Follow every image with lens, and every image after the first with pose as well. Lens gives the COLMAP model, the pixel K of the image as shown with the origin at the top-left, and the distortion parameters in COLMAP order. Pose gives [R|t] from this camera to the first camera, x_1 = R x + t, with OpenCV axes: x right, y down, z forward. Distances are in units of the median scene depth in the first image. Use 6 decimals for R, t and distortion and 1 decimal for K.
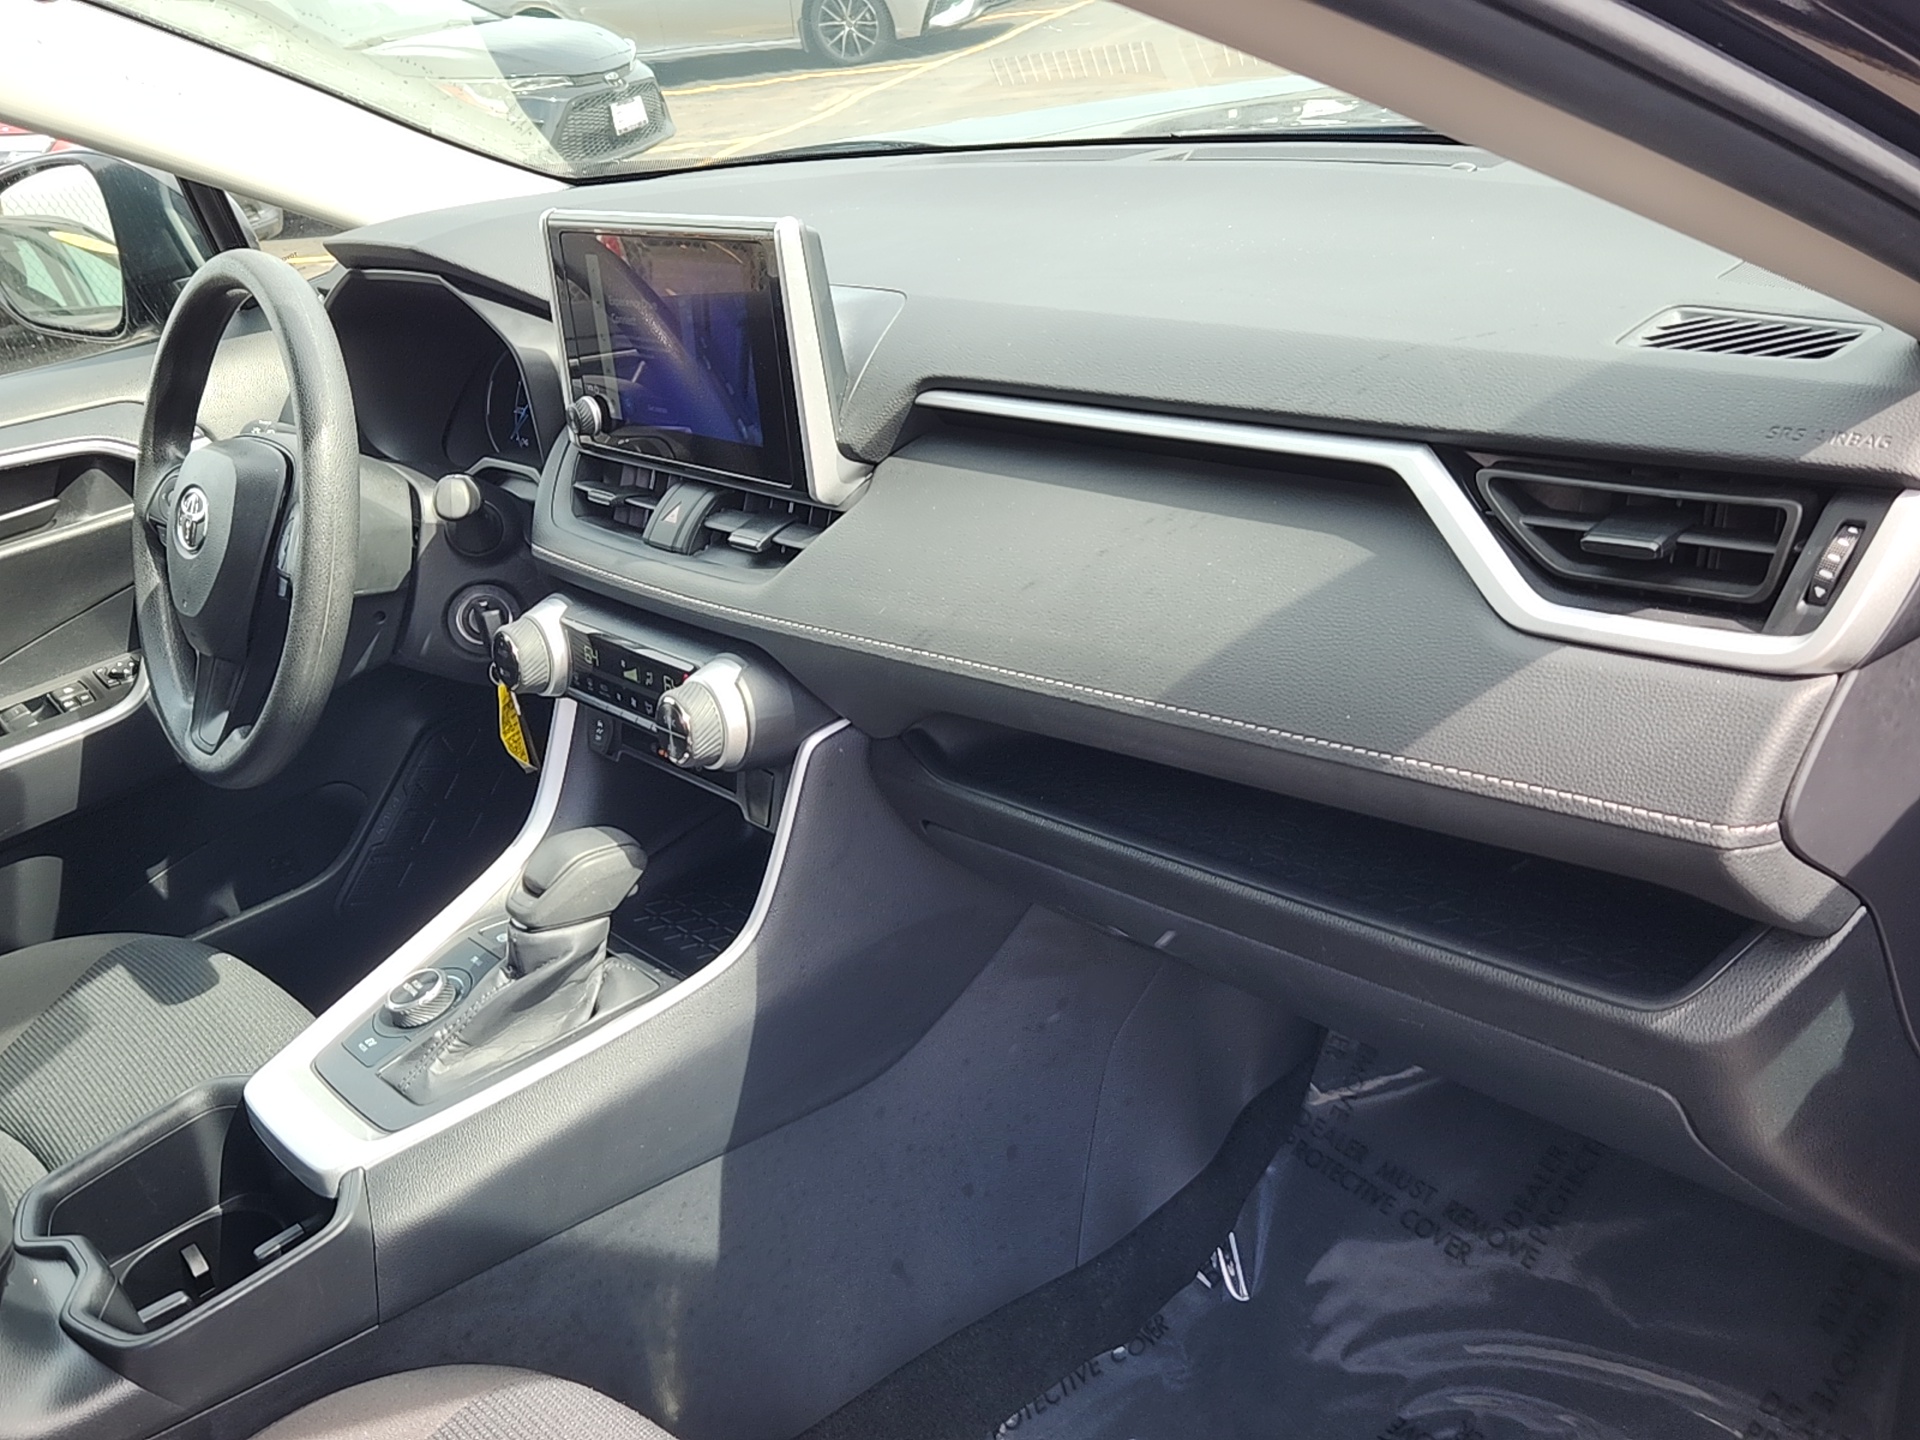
lens RADIAL K [[1881.2, 0, 961.5], [0, 1881.2, 708.7], [0, 0, 1]] dist [0.034778, 0.000000]
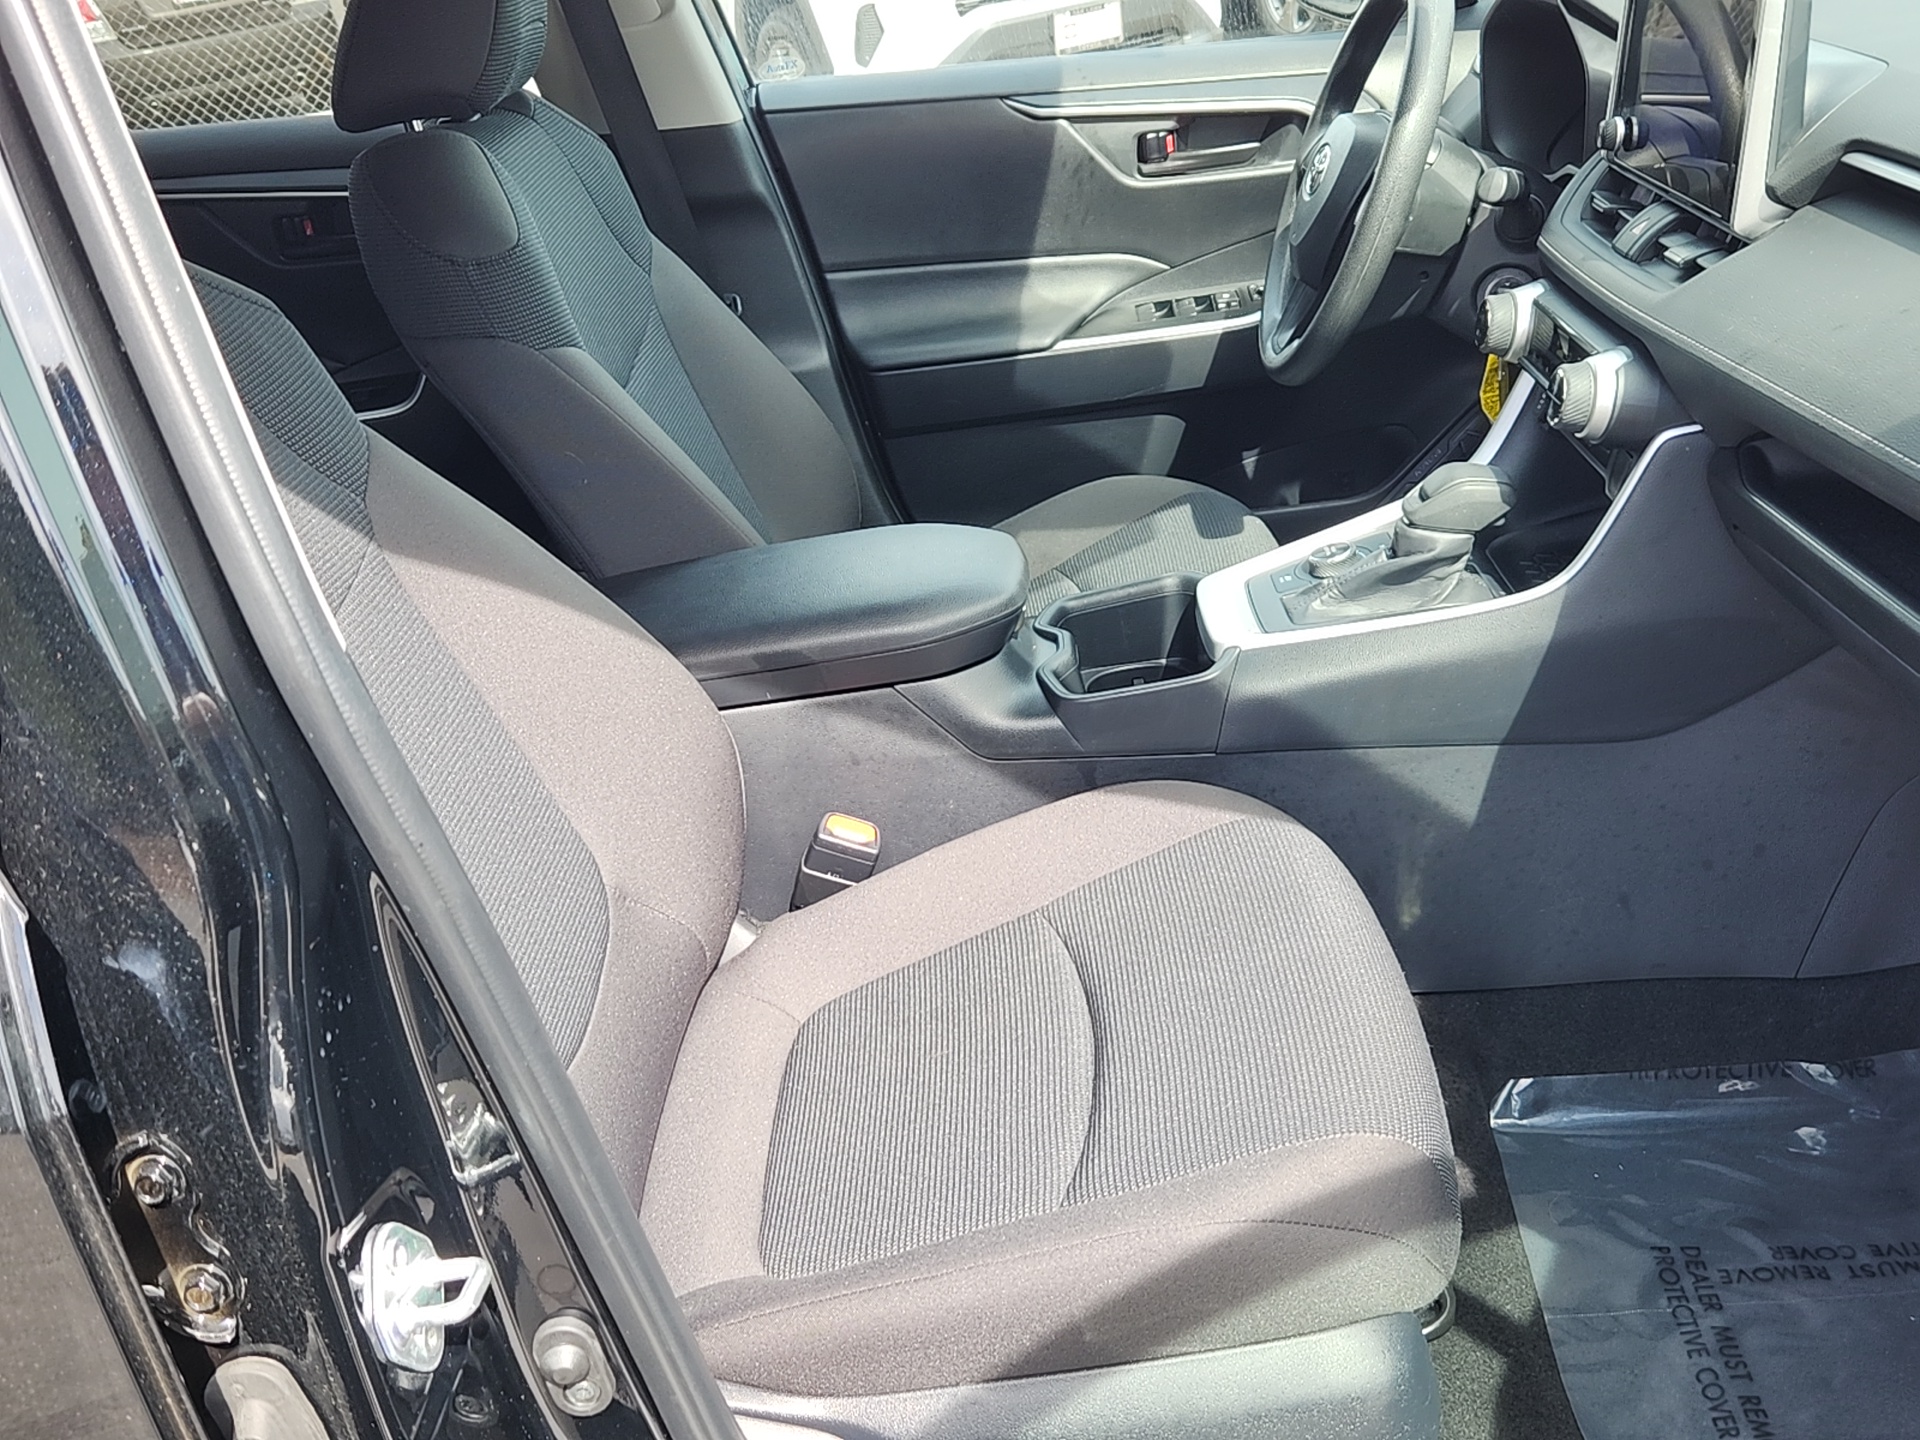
lens RADIAL K [[1881.2, 0, 967.0], [0, 1881.2, 724.0], [0, 0, 1]] dist [0.034778, 0.000000]
pose [[0.767584, 0.339488, -0.543656, 0.282679], [-0.257781, 0.940096, 0.223087, 0.034626], [0.586825, -0.031094, 0.809117, -0.227561]]
